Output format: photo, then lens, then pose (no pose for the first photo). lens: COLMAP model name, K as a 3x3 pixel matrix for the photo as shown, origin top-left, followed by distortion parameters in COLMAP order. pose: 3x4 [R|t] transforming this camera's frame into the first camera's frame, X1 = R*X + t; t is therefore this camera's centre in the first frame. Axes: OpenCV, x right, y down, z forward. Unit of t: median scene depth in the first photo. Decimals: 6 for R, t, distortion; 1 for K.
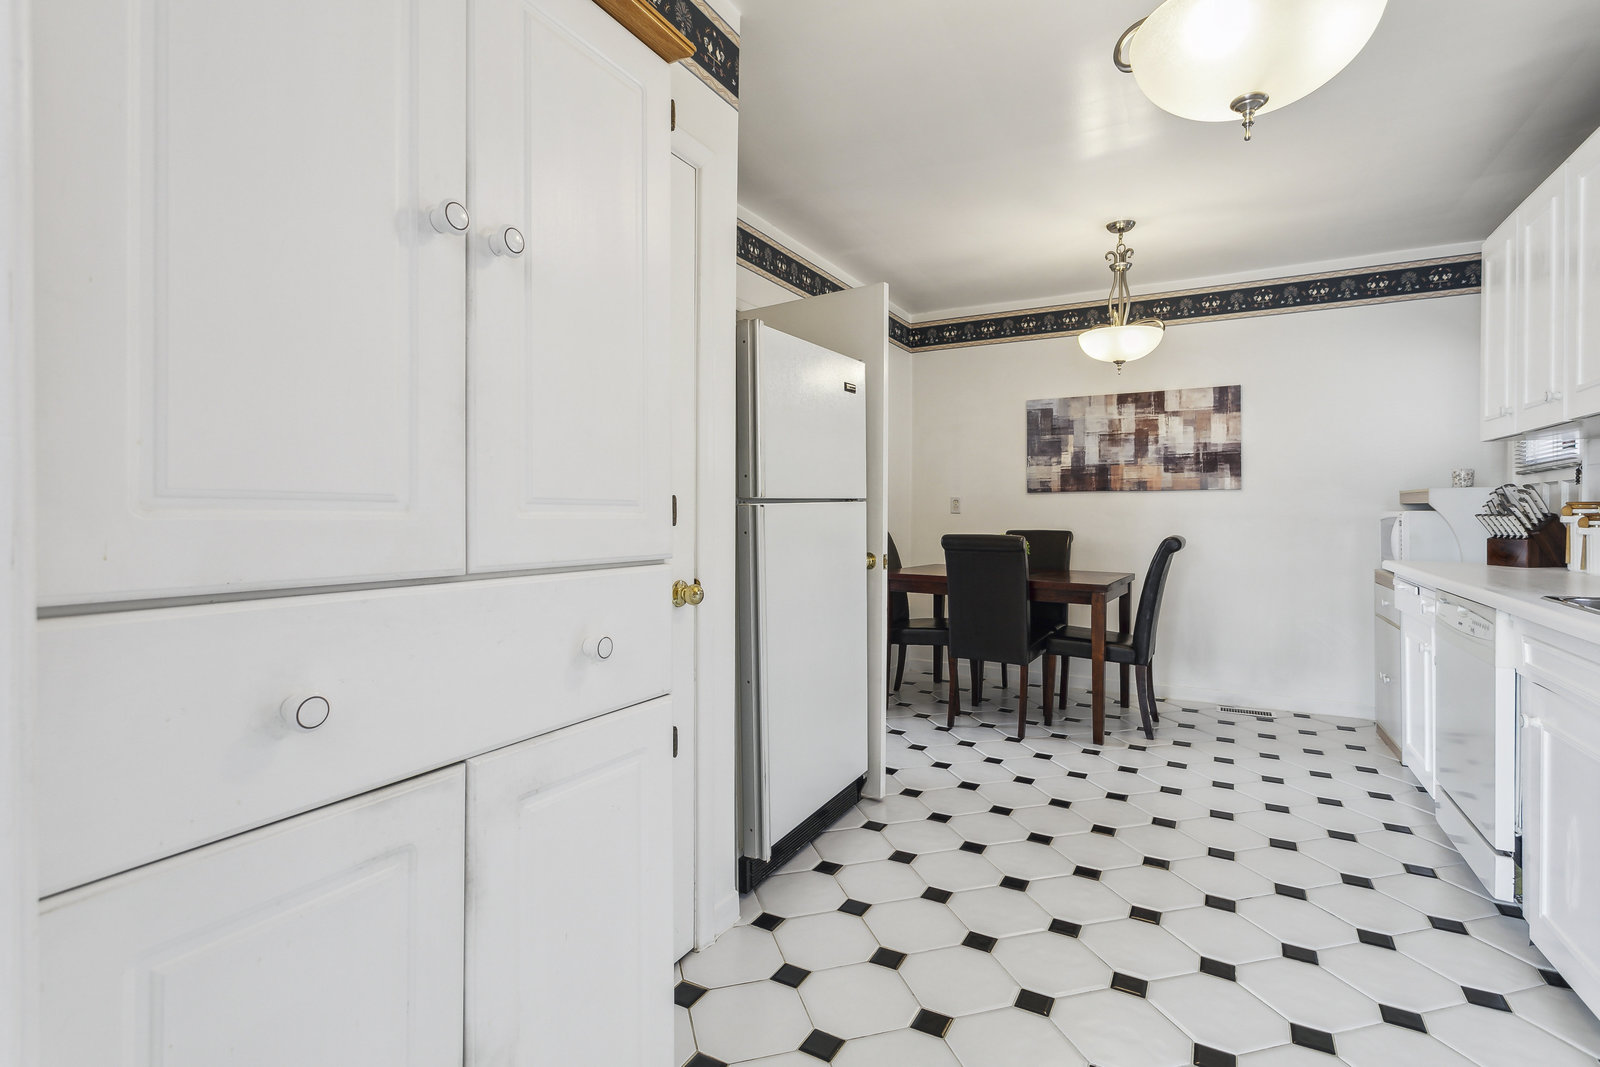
lens RADIAL K [[764.9, 0, 825.9], [0, 764.9, 520.1], [0, 0, 1]] dist [-0.001335, 0.002238]
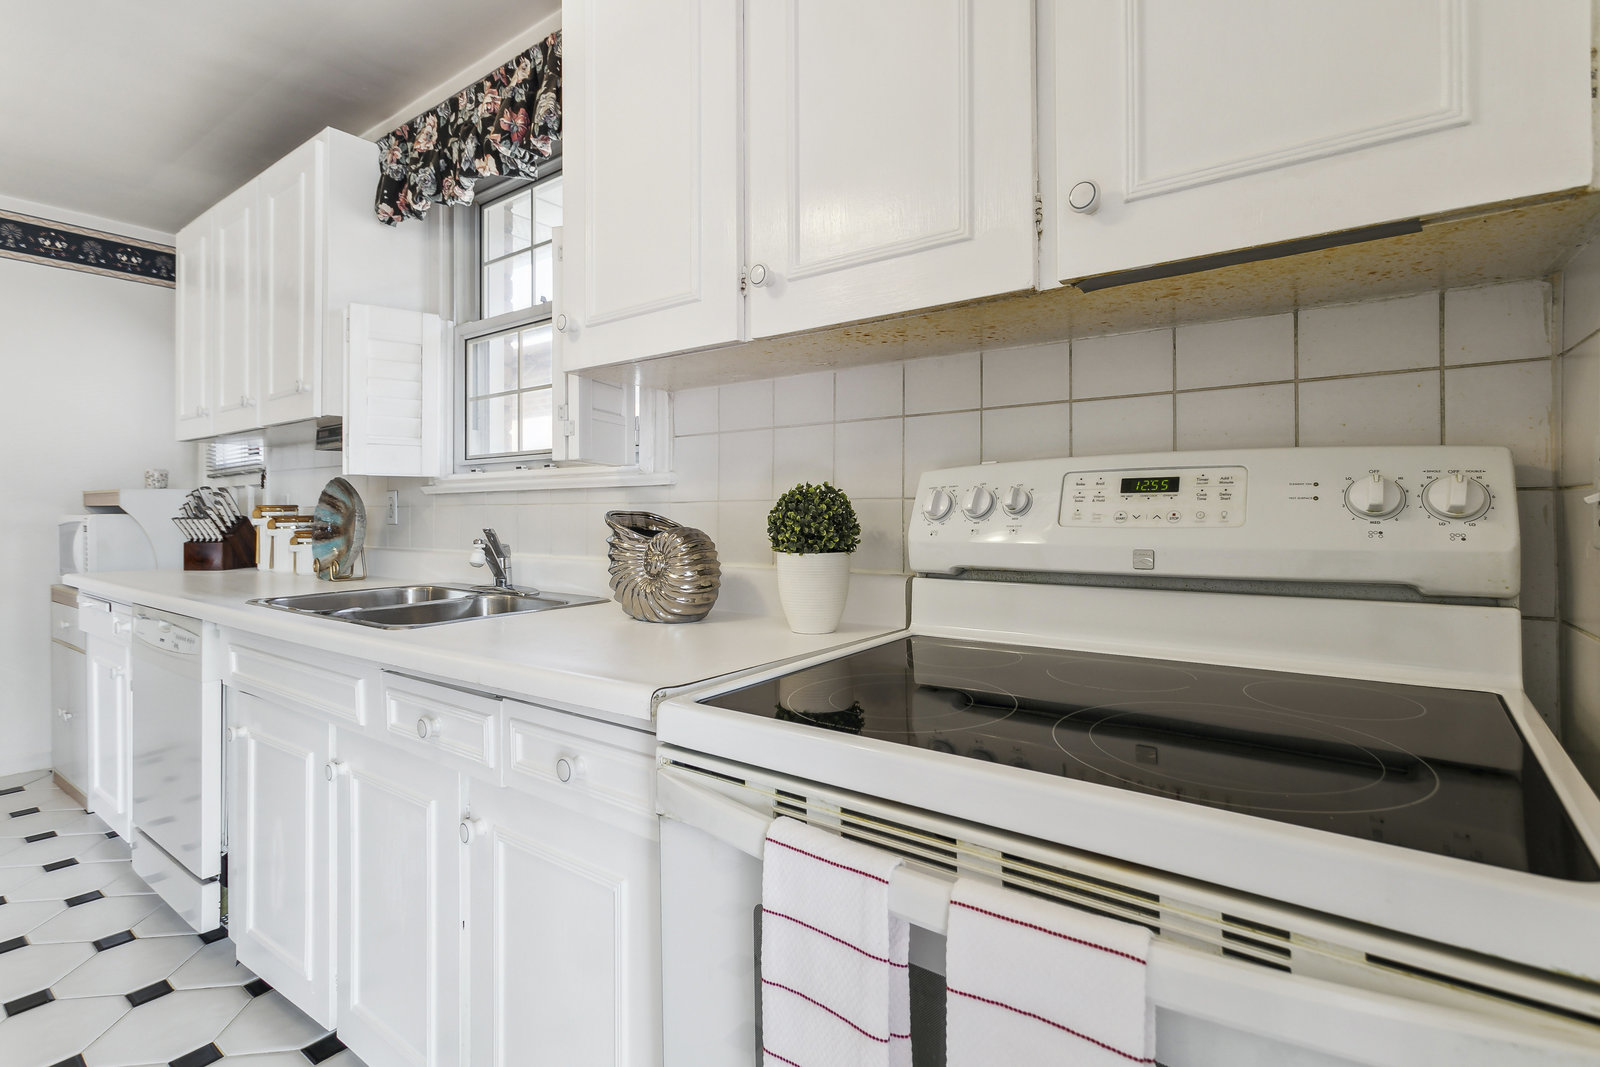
lens RADIAL K [[764.9, 0, 771.8], [0, 764.9, 499.8], [0, 0, 1]] dist [-0.001335, 0.002238]
pose [[0.185903, 0.012769, 0.982485, 0.065365], [0.016729, 0.999729, -0.016159, -0.002259], [-0.982426, 0.019440, 0.185639, 0.105243]]
